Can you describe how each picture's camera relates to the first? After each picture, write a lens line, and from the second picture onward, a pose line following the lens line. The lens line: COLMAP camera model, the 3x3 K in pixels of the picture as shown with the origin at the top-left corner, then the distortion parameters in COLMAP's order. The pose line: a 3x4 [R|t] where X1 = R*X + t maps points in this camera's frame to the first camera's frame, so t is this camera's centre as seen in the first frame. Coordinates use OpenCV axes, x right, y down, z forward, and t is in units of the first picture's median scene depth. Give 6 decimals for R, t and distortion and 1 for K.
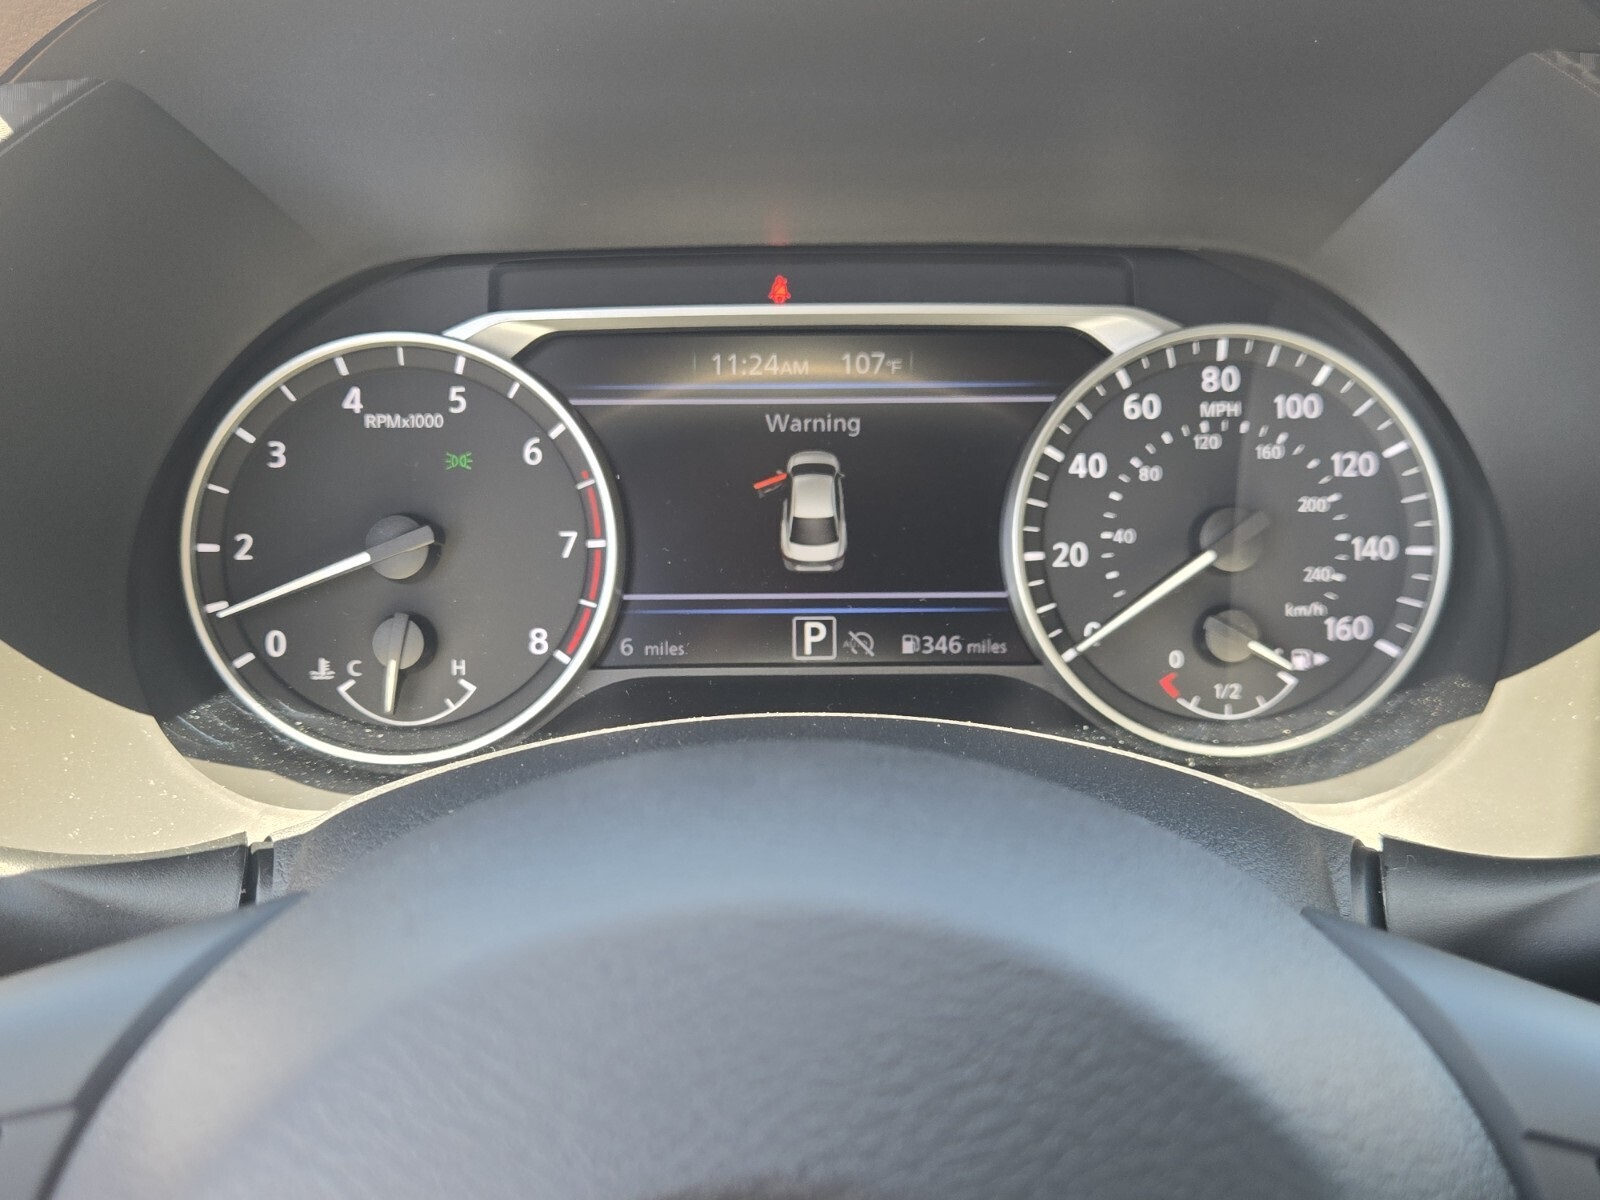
lens RADIAL K [[1667.3, 0, 814.2], [0, 1667.3, 611.7], [0, 0, 1]] dist [0.044973, 0.000000]
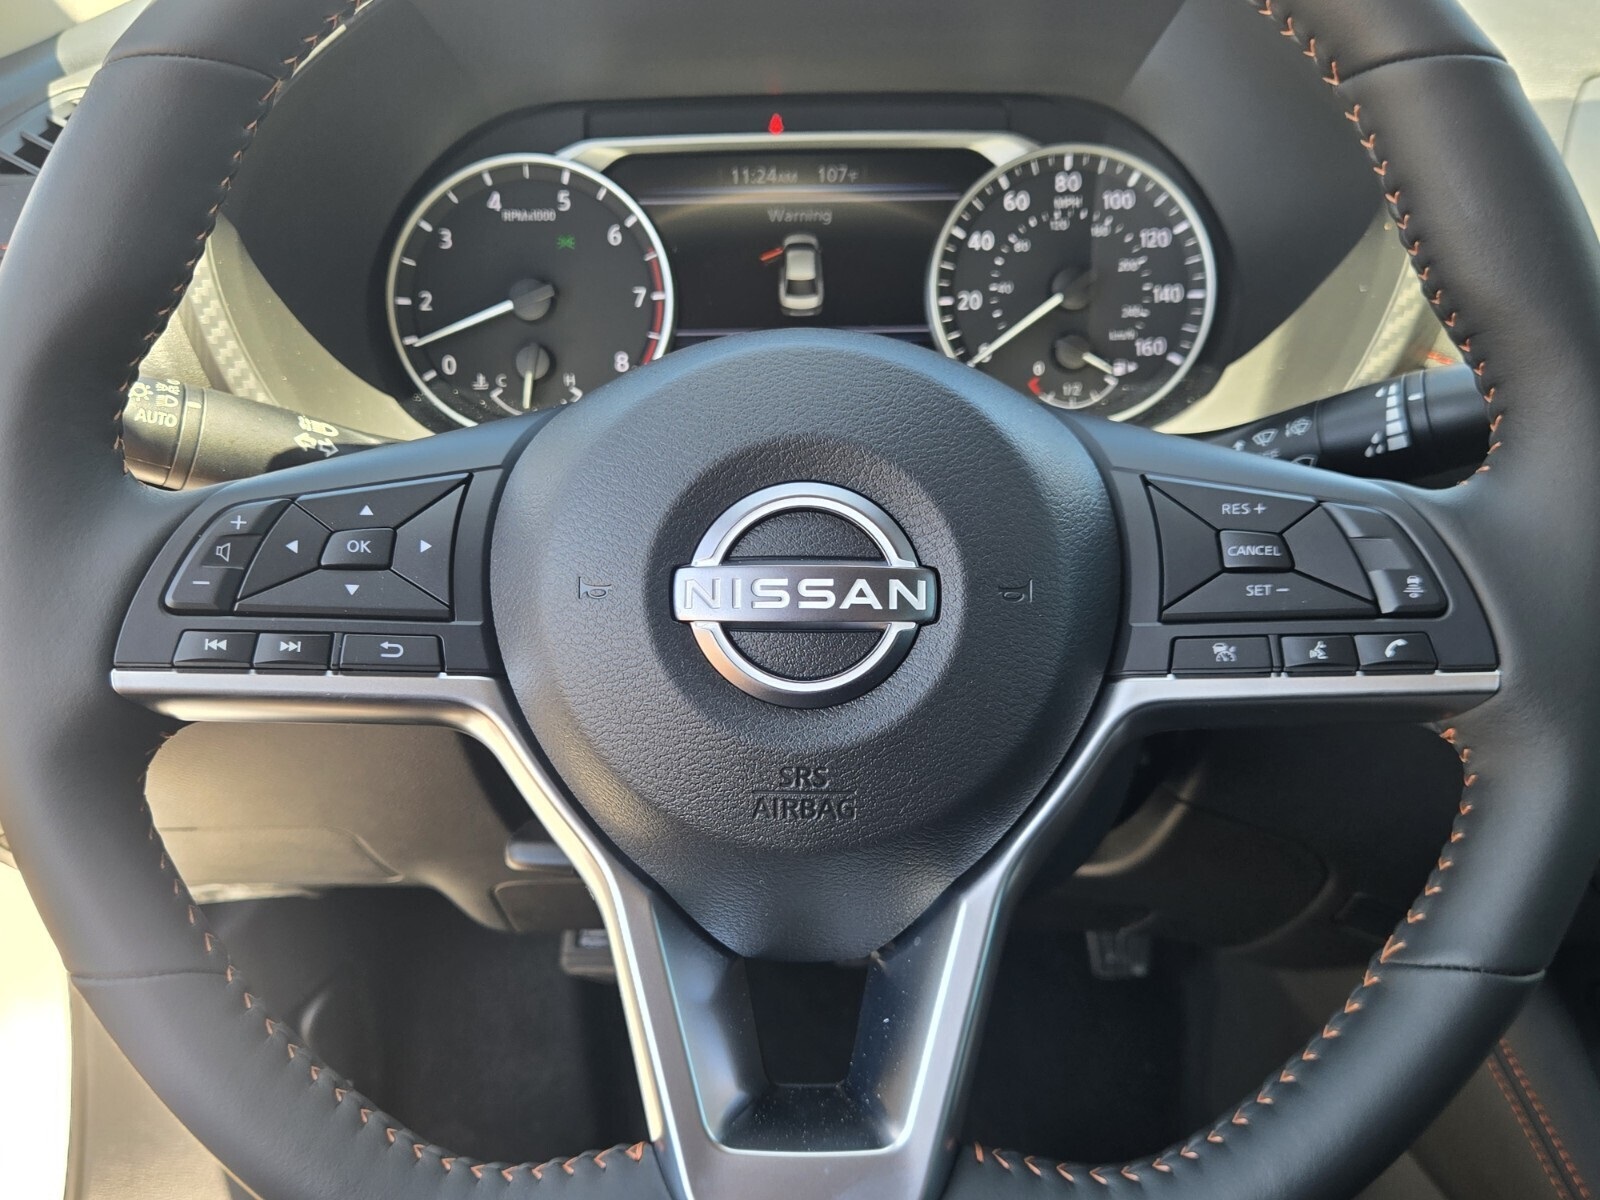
lens RADIAL K [[1667.3, 0, 820.0], [0, 1667.3, 620.2], [0, 0, 1]] dist [0.044973, 0.000000]
pose [[0.999734, -0.014053, 0.018281, -0.015503], [0.012508, 0.996550, 0.082051, 0.130045], [-0.019371, -0.081801, 0.996460, -0.544513]]
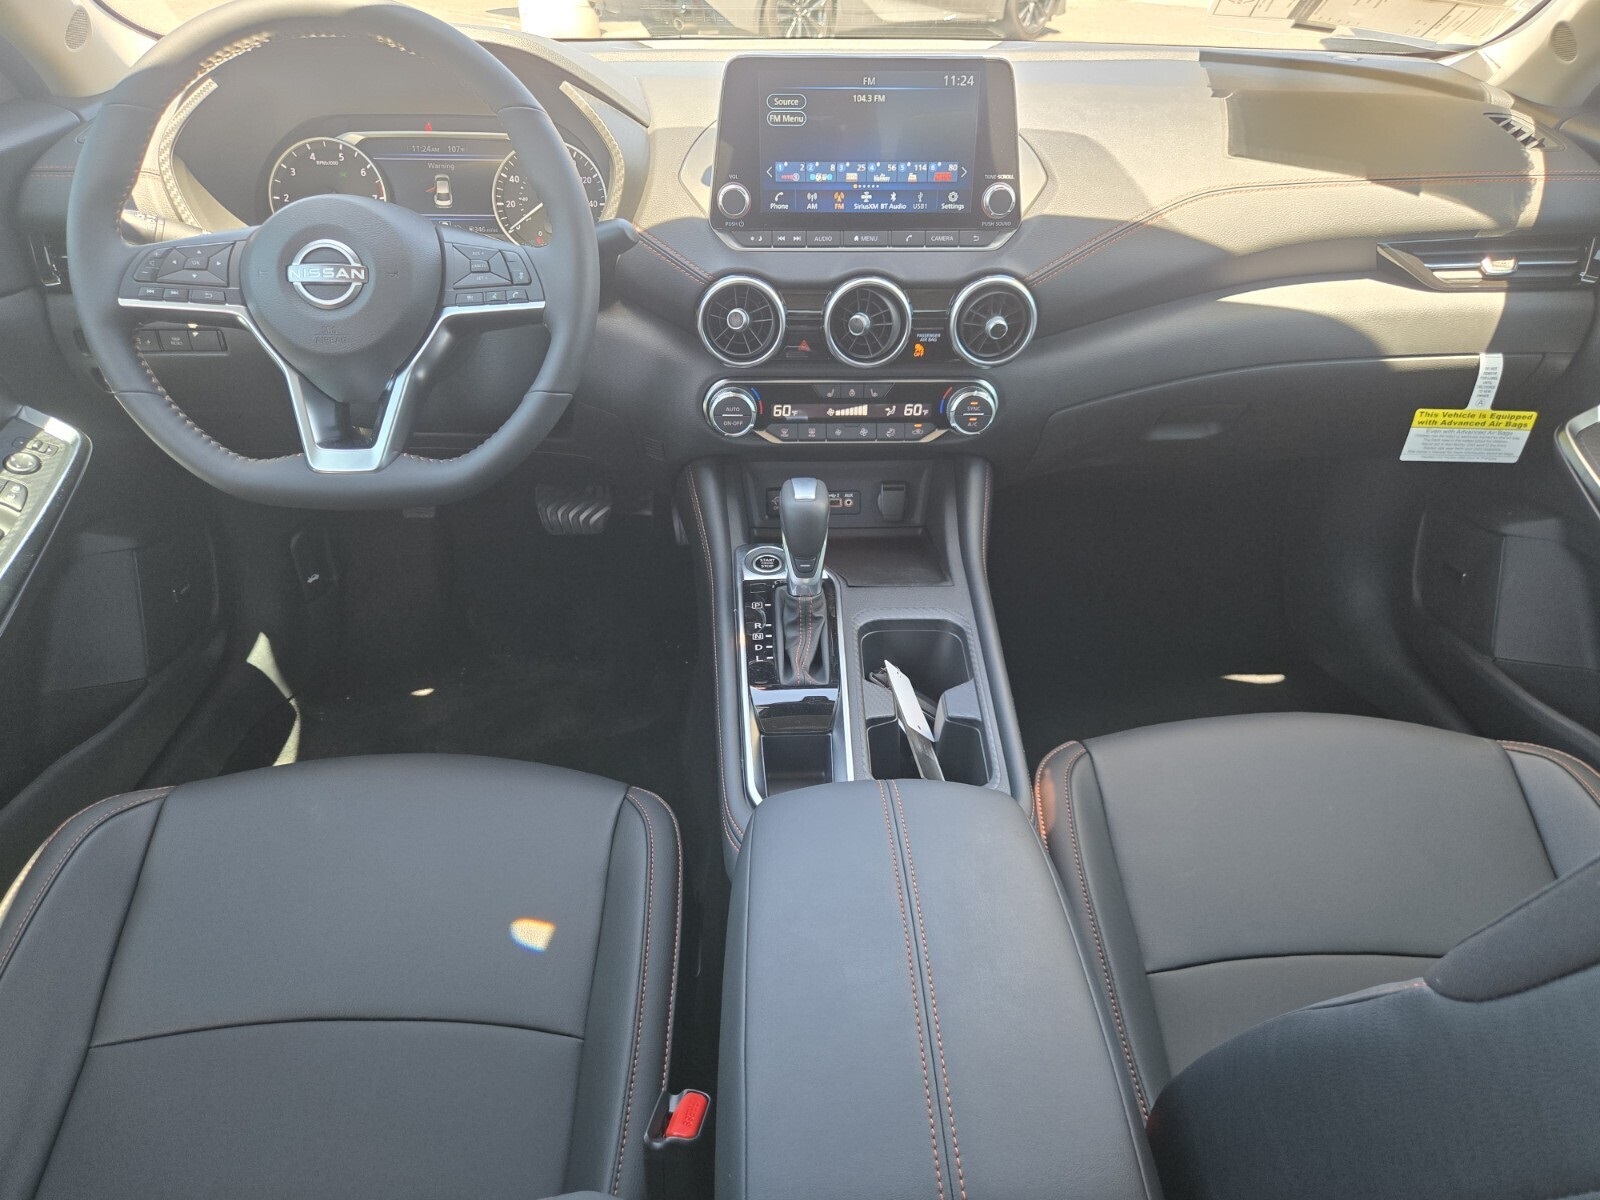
lens RADIAL K [[1058.8, 0, 813.3], [0, 1058.8, 603.0], [0, 0, 1]] dist [0.029662, -0.000230]
pose [[0.998959, -0.006611, 0.045141, 0.727157], [-0.002525, 0.979918, 0.199383, 0.370866], [-0.045553, -0.199290, 0.978881, -1.589731]]
